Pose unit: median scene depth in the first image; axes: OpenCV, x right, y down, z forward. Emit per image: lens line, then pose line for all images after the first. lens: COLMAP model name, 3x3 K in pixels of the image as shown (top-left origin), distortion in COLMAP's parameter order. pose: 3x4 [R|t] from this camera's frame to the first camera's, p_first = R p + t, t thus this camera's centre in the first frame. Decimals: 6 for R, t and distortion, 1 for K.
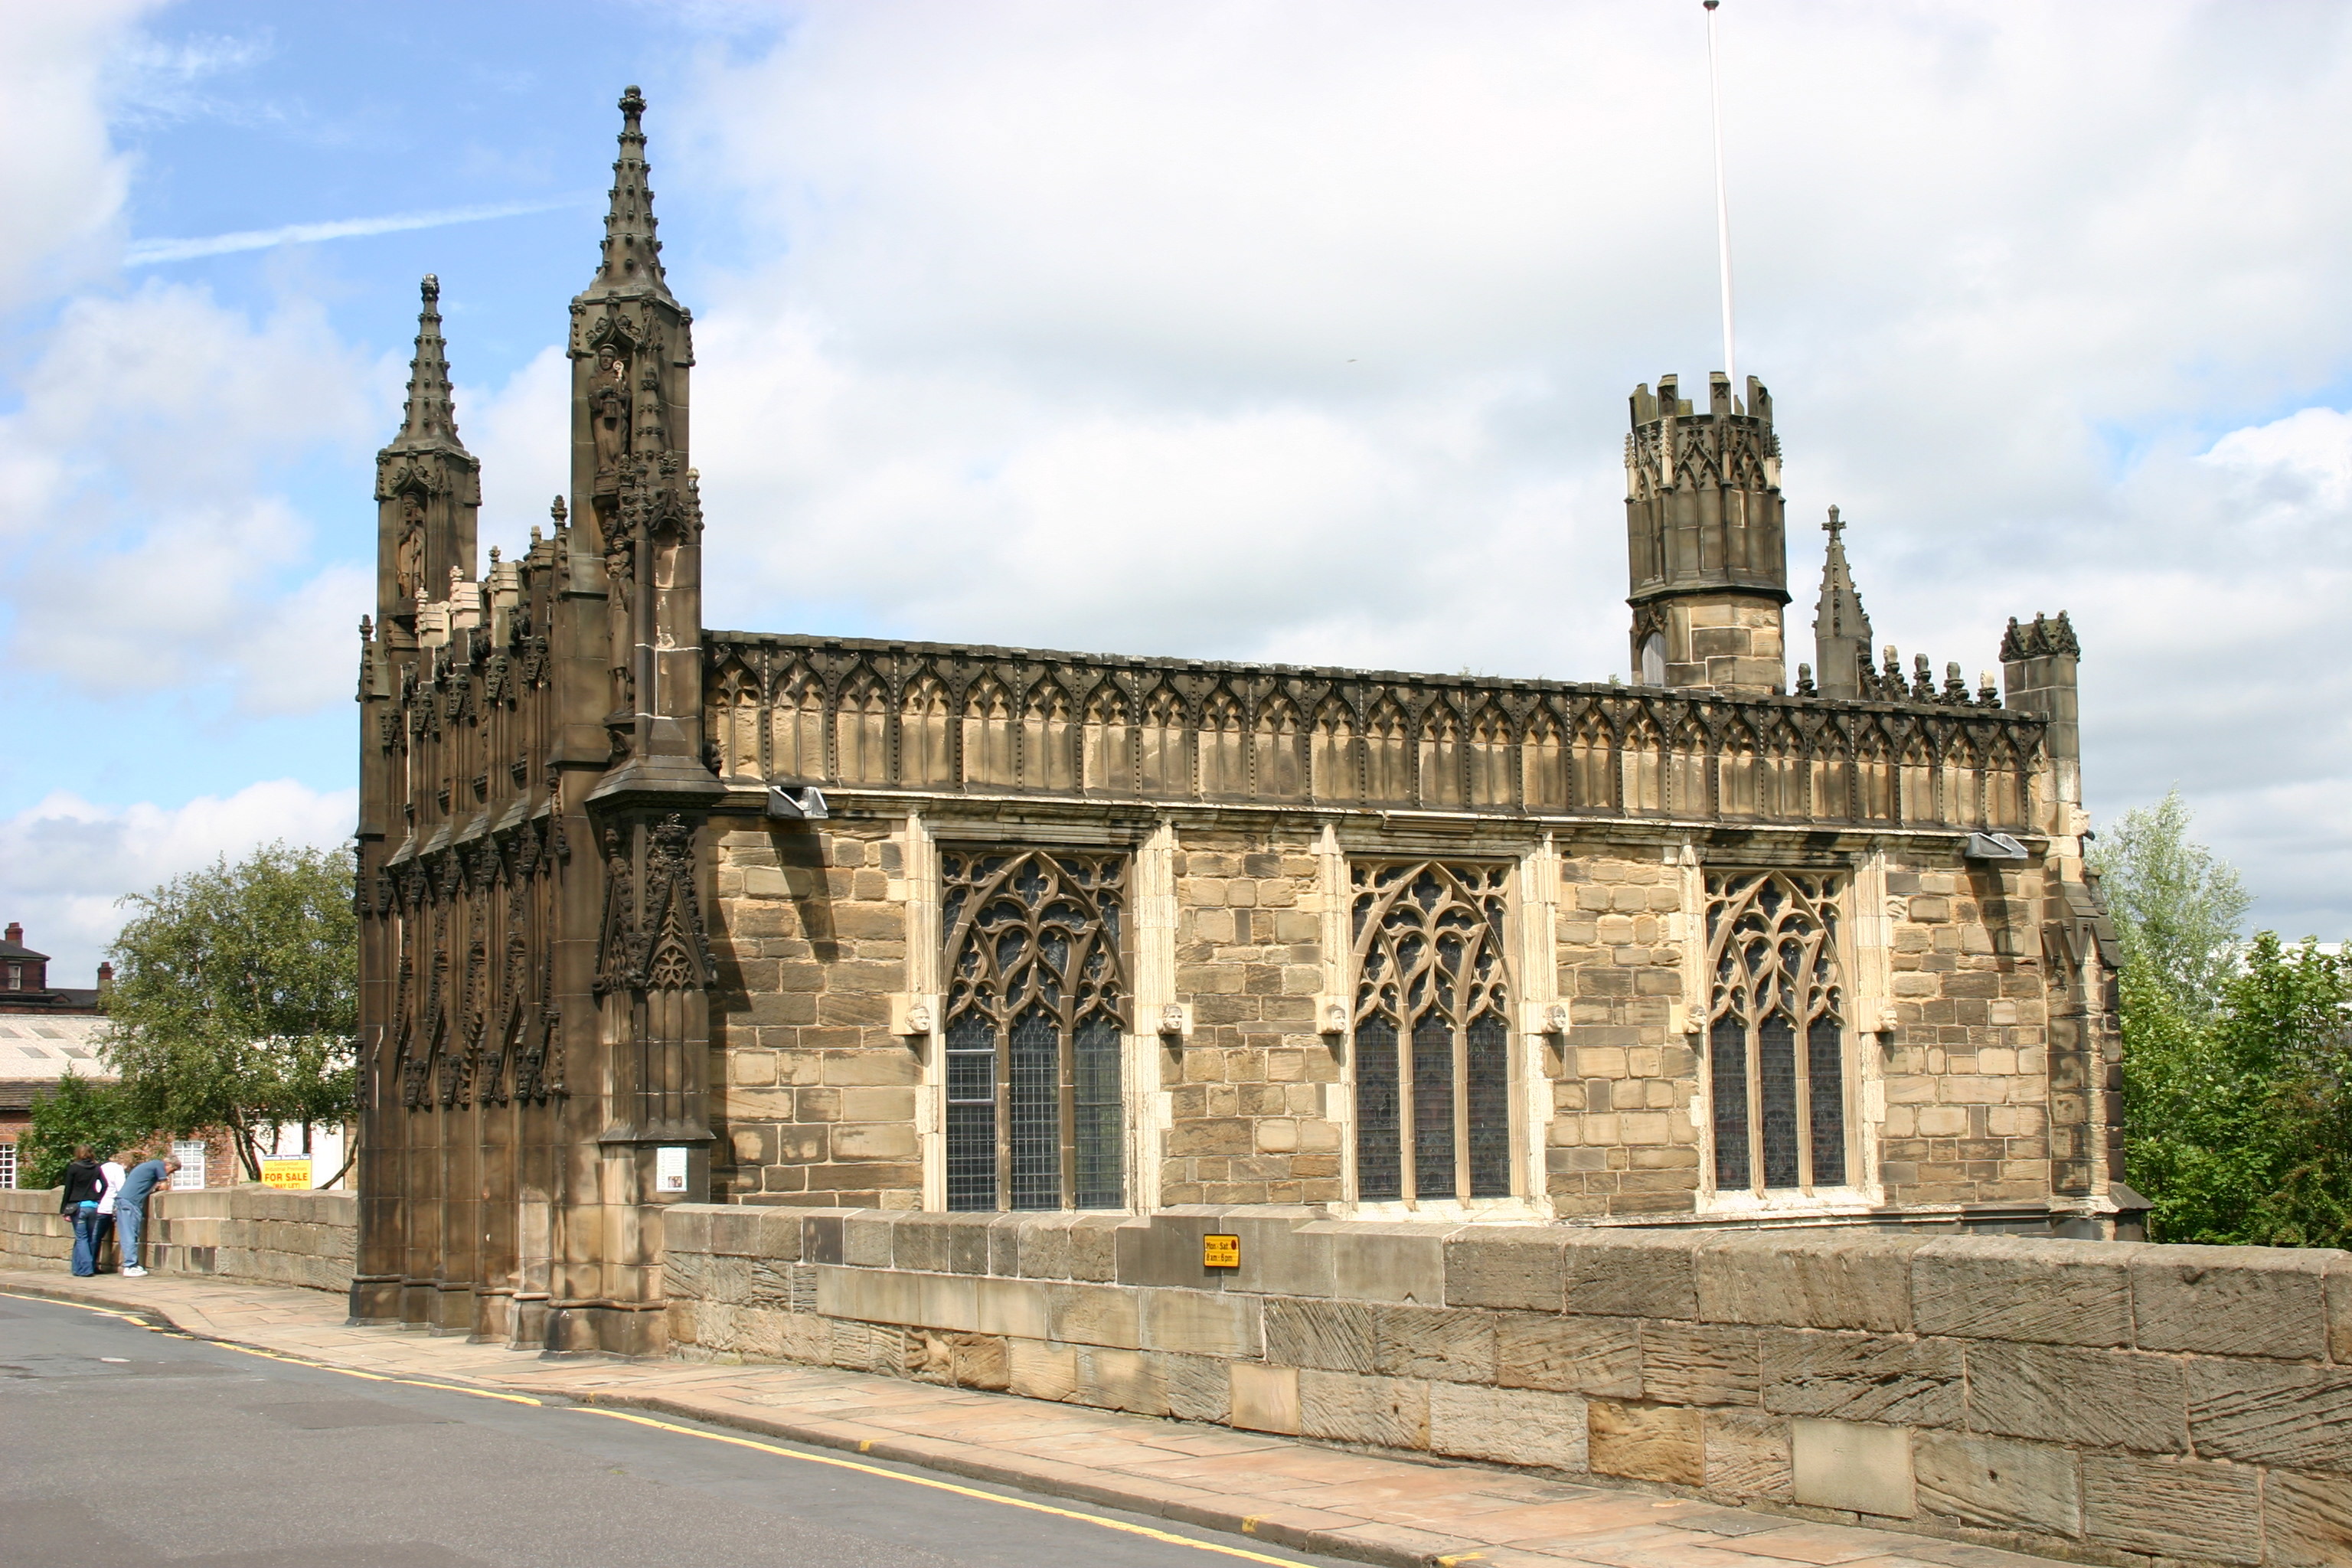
lens RADIAL K [[3217.9, 0, 1176.4], [0, 3217.9, 869.9], [0, 0, 1]] dist [0.031671, 0.049414]
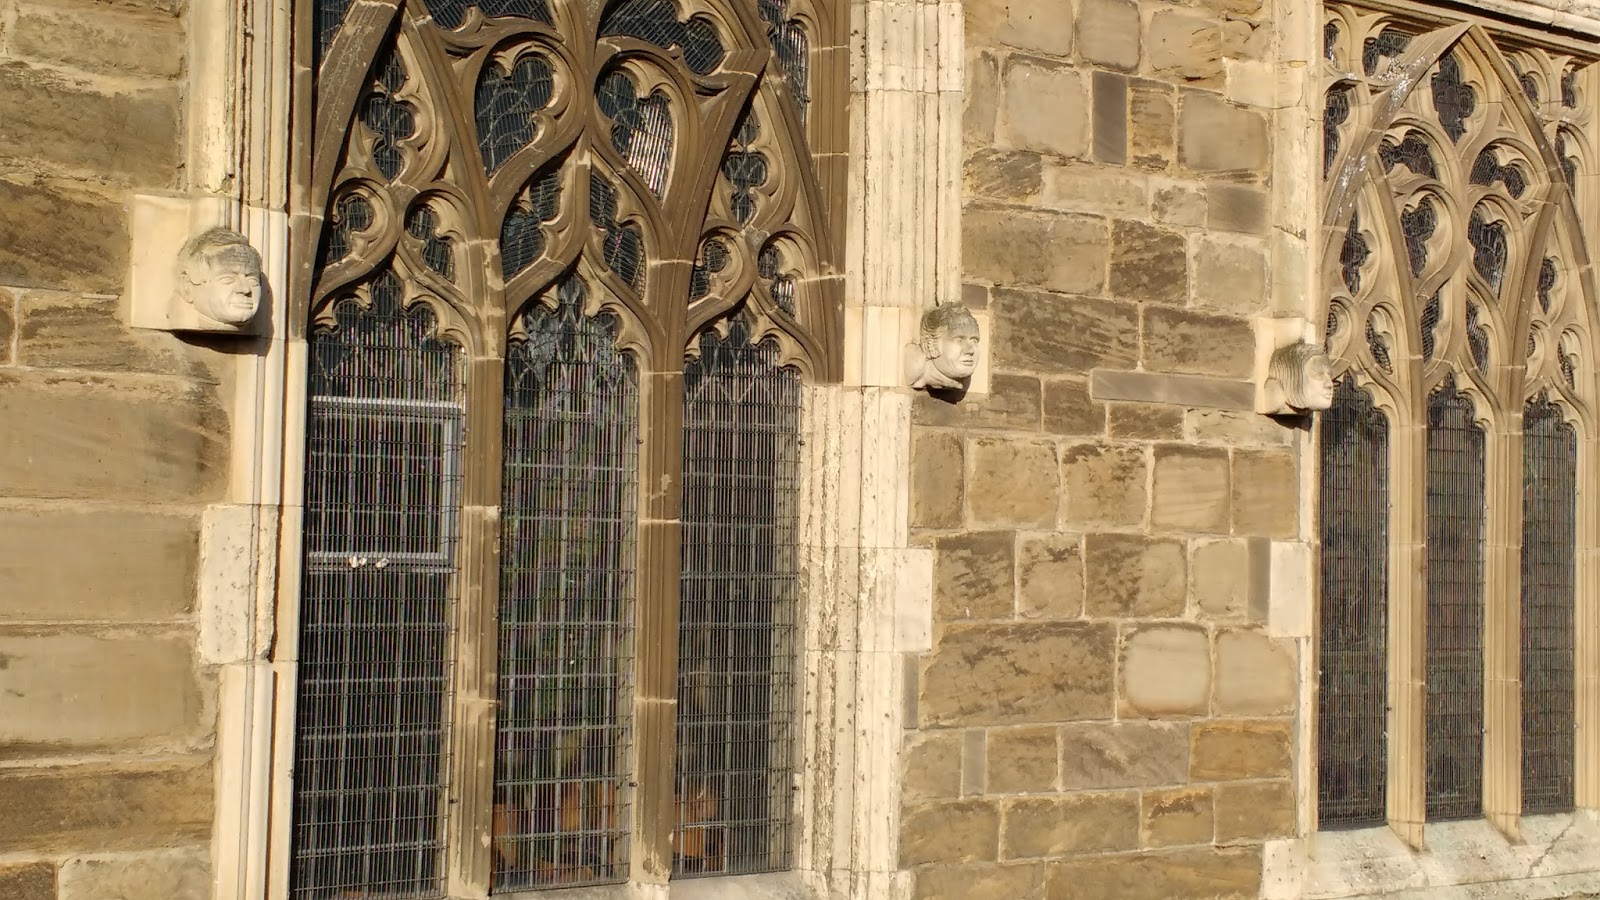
lens RADIAL K [[2334.7, 0, 800.0], [0, 2334.7, 450.0], [0, 0, 1]] dist [0.031633, 0.048135]
pose [[0.985556, 0.045221, 0.163198, -0.057267], [-0.051877, 0.997977, 0.036758, 0.047330], [-0.161206, -0.044694, 0.985908, 0.718227]]
